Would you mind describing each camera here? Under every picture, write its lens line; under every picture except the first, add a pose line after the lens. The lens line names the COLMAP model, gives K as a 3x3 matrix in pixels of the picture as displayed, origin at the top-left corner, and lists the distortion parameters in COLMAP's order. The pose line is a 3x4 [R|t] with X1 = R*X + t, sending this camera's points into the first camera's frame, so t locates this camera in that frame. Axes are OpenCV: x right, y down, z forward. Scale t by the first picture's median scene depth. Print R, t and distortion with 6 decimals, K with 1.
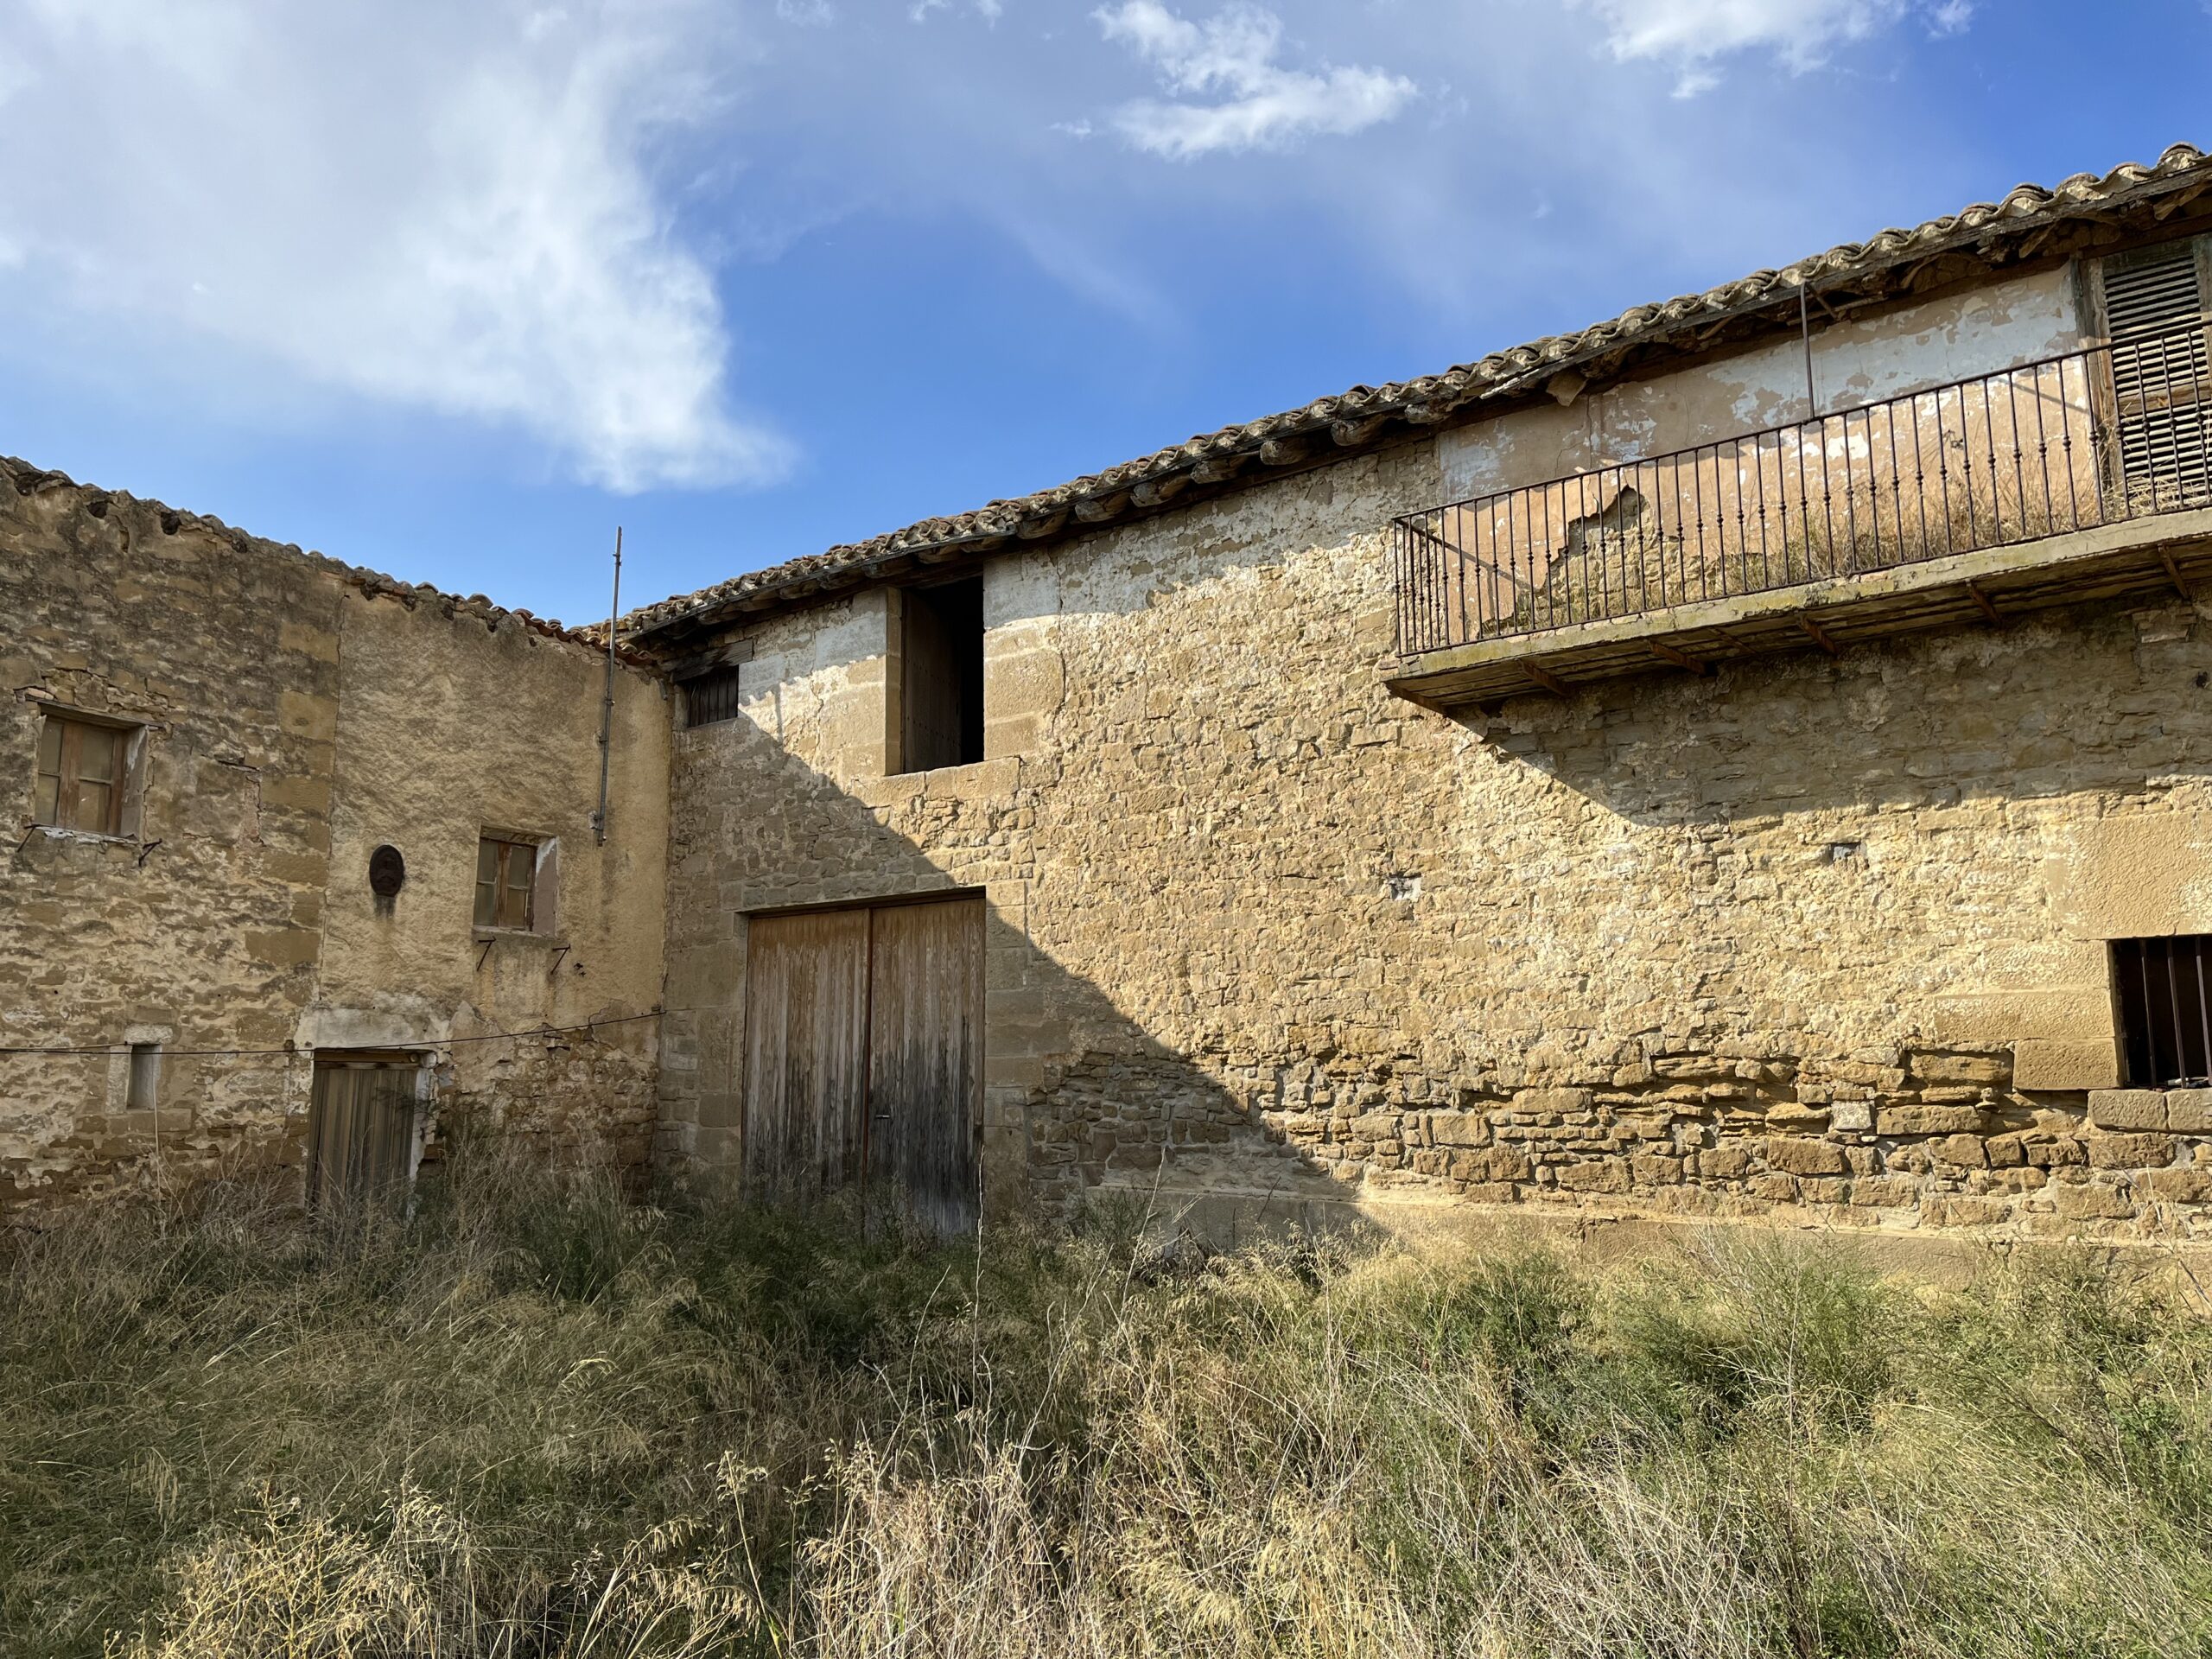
lens RADIAL K [[1682.0, 0, 1090.9], [0, 1682.0, 838.6], [0, 0, 1]] dist [0.072411, -0.095423]
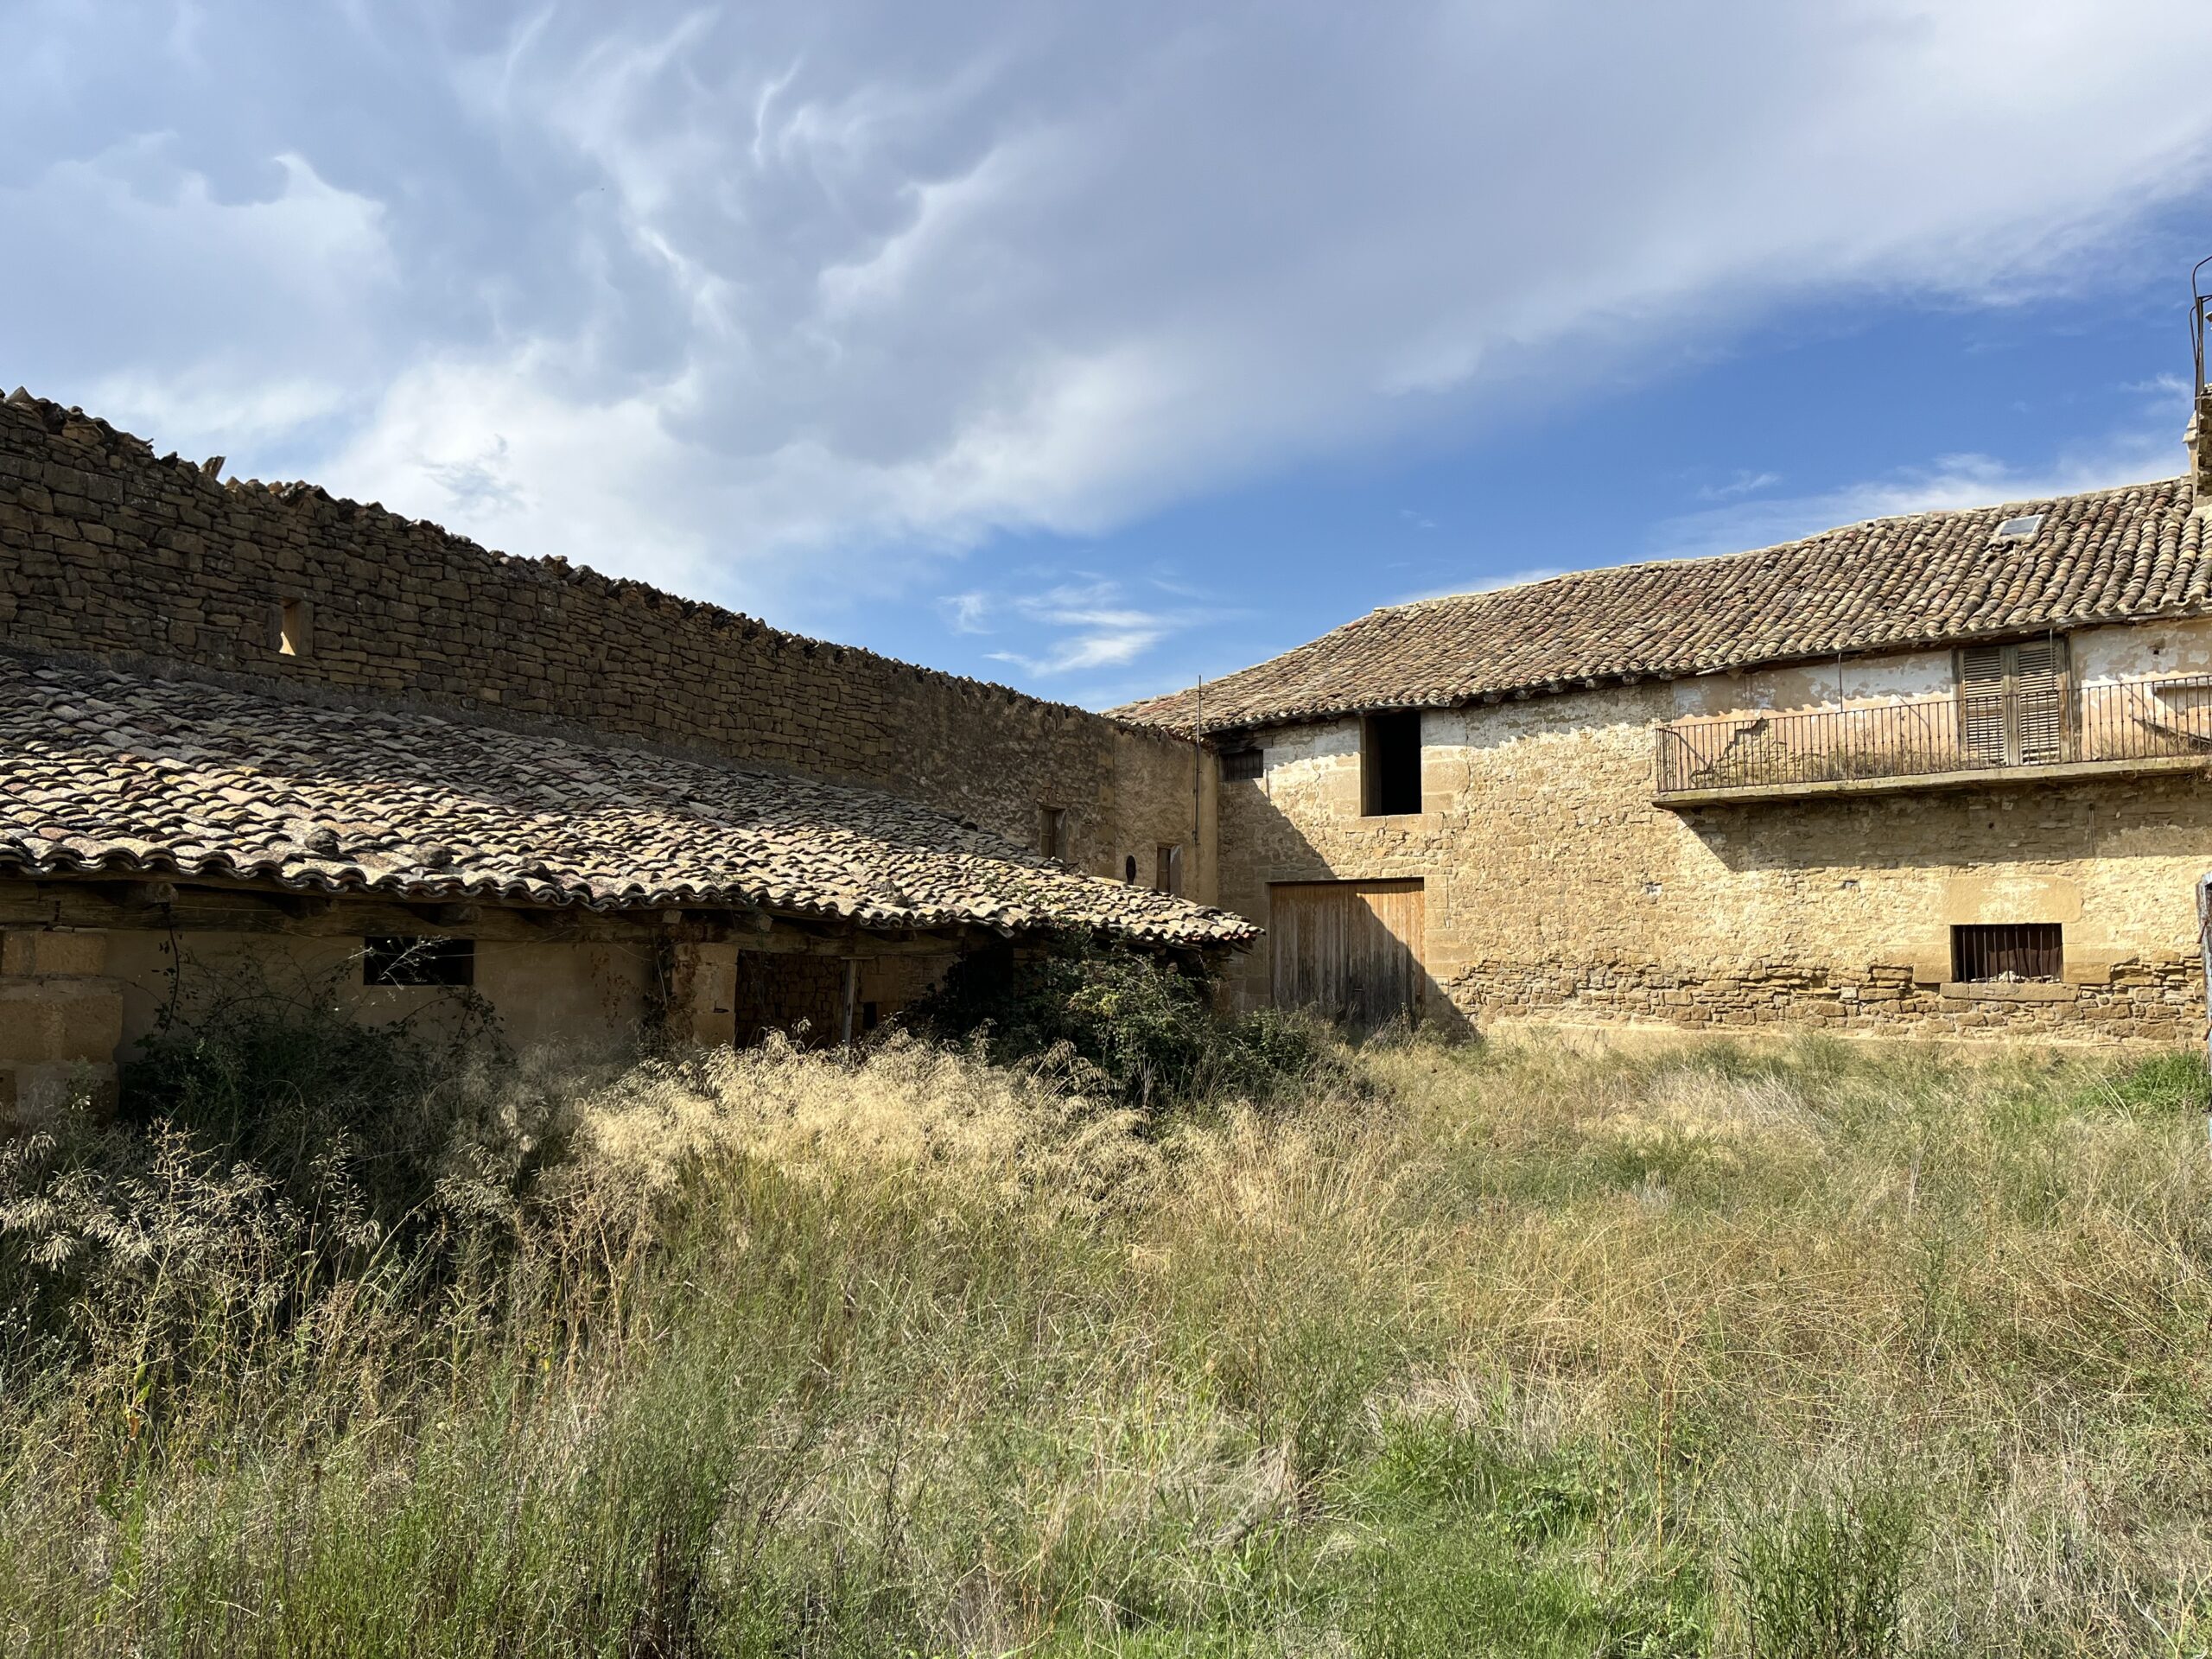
lens RADIAL K [[1682.0, 0, 1109.1], [0, 1682.0, 845.6], [0, 0, 1]] dist [0.072411, -0.095423]
pose [[0.999541, 0.004208, -0.030004, -0.471413], [-0.001942, 0.997171, 0.075142, -0.198373], [0.030236, -0.075049, 0.996721, -1.257449]]
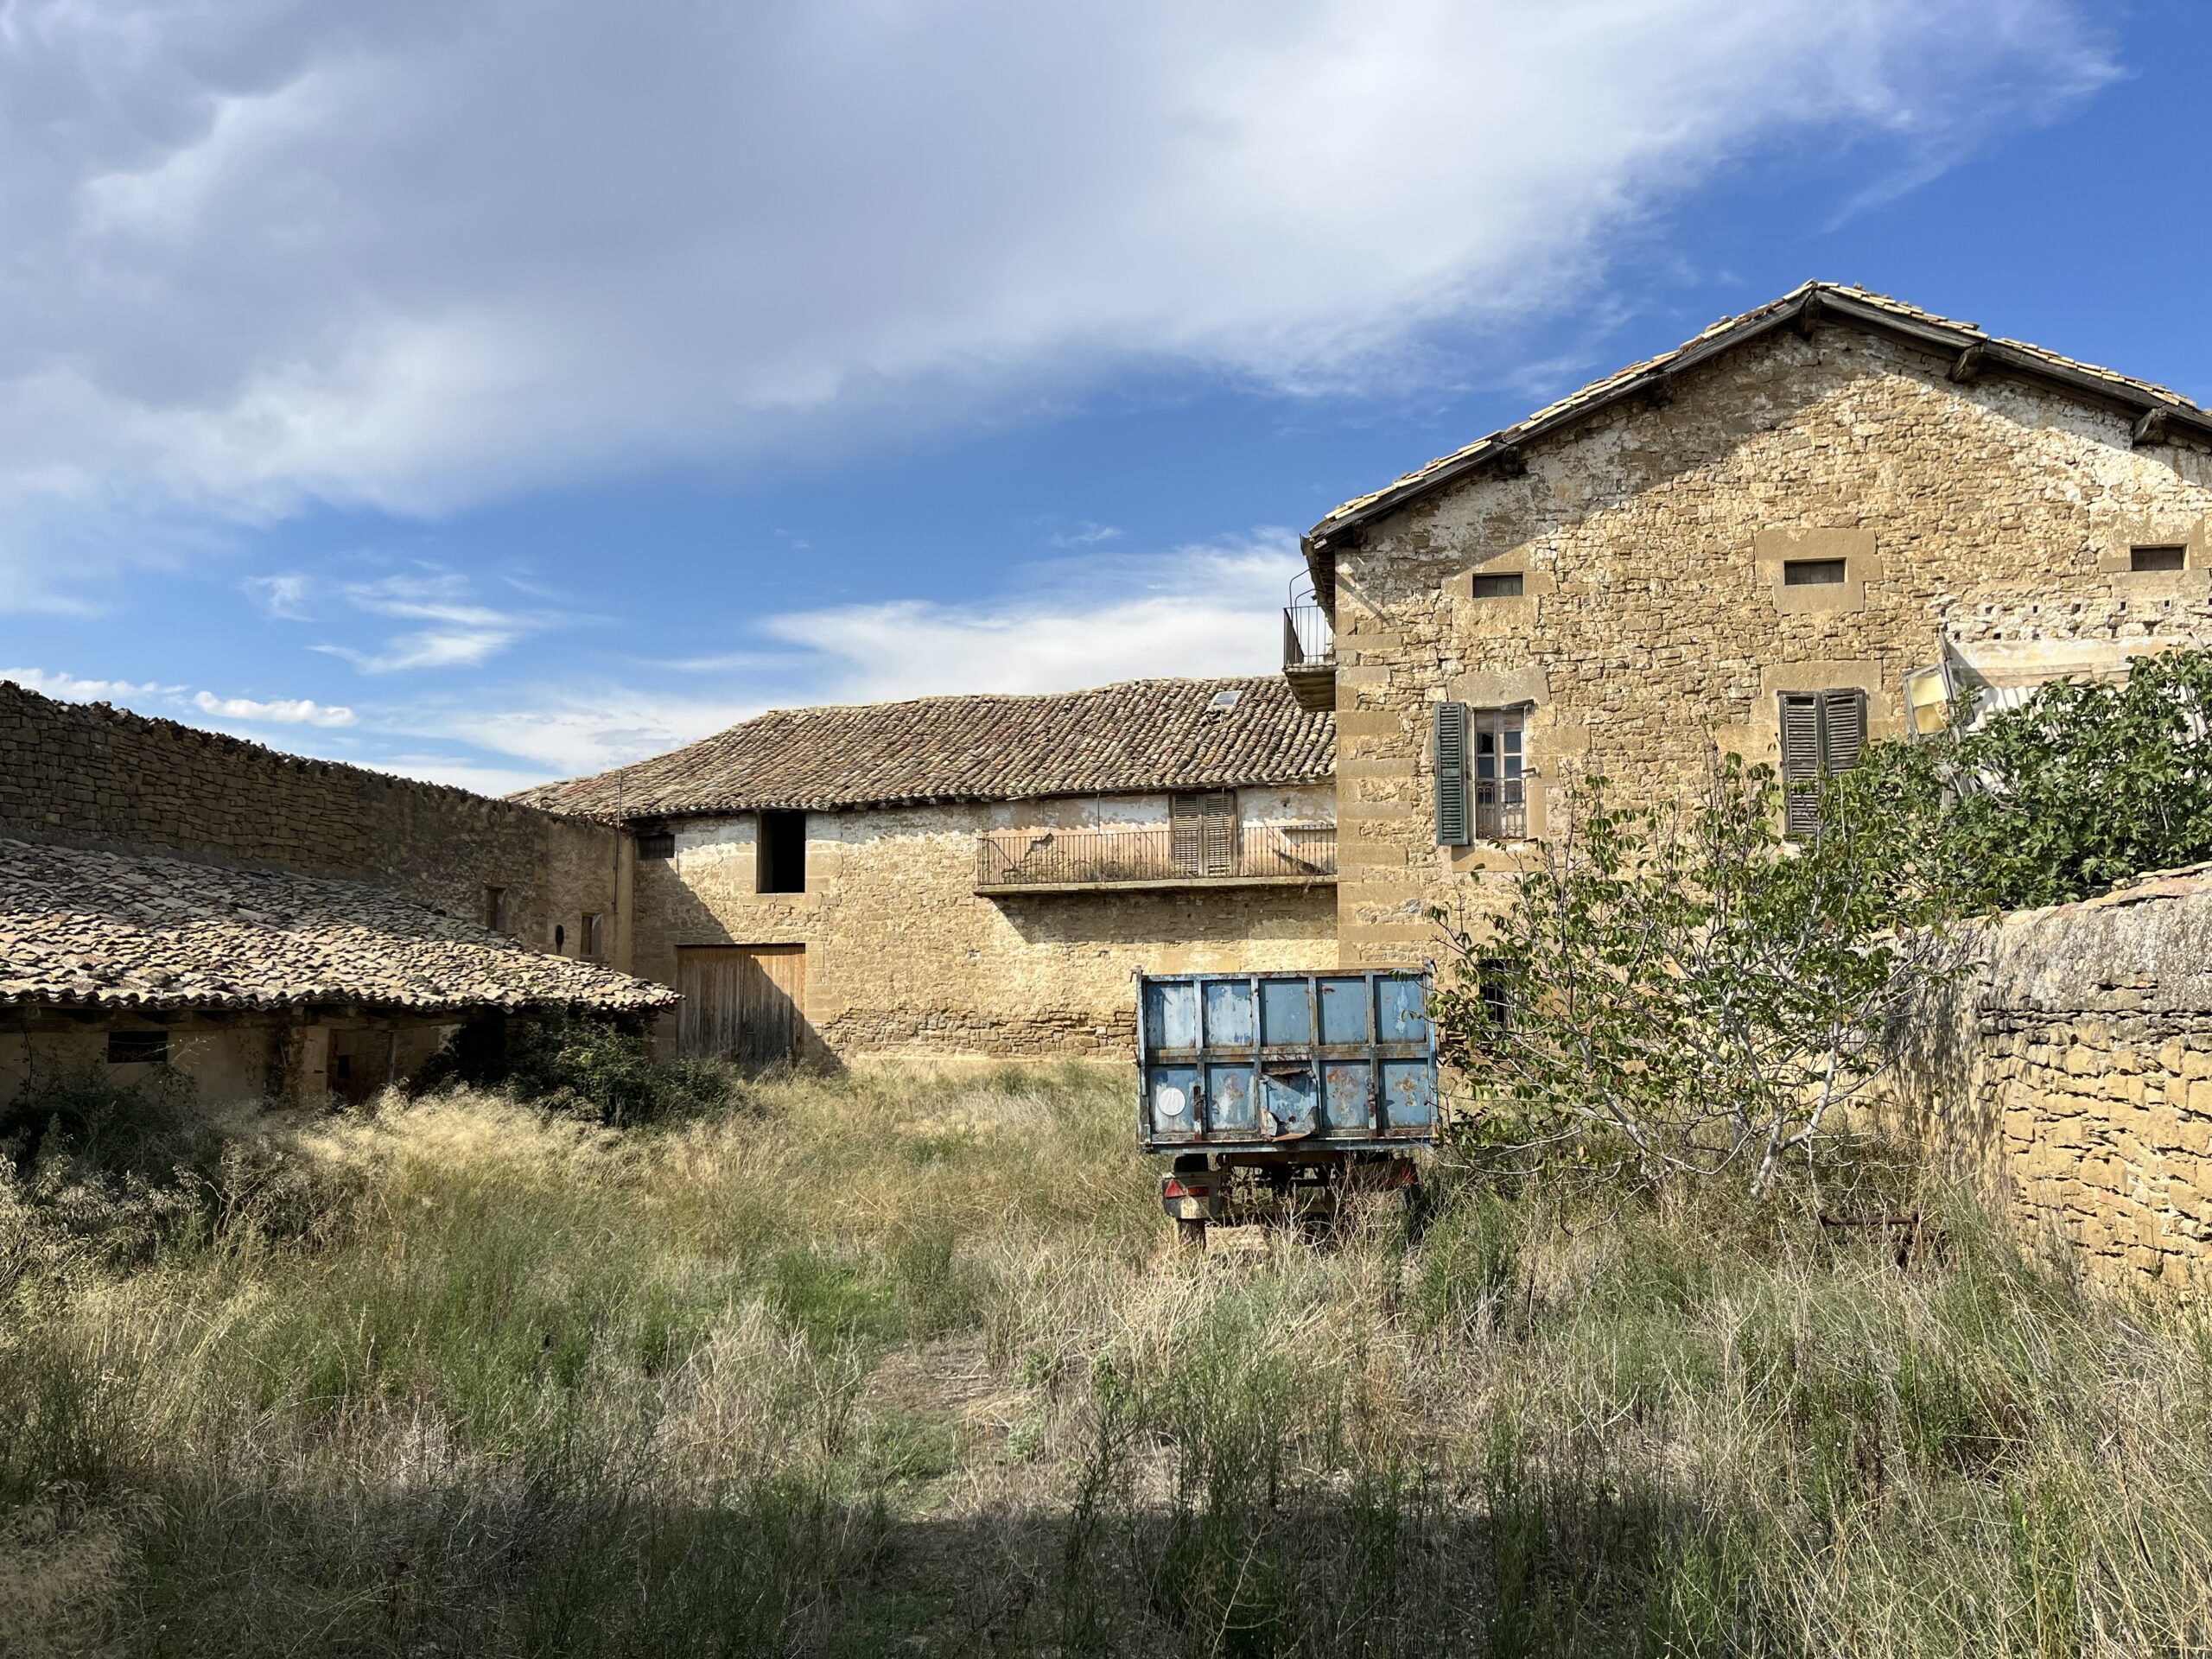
lens RADIAL K [[1682.0, 0, 1129.9], [0, 1682.0, 831.4], [0, 0, 1]] dist [0.072411, -0.095423]
pose [[0.941316, 0.030486, 0.336147, -0.577783], [-0.047787, 0.997918, 0.043317, -0.341117], [-0.334127, -0.056838, 0.940813, -1.933065]]
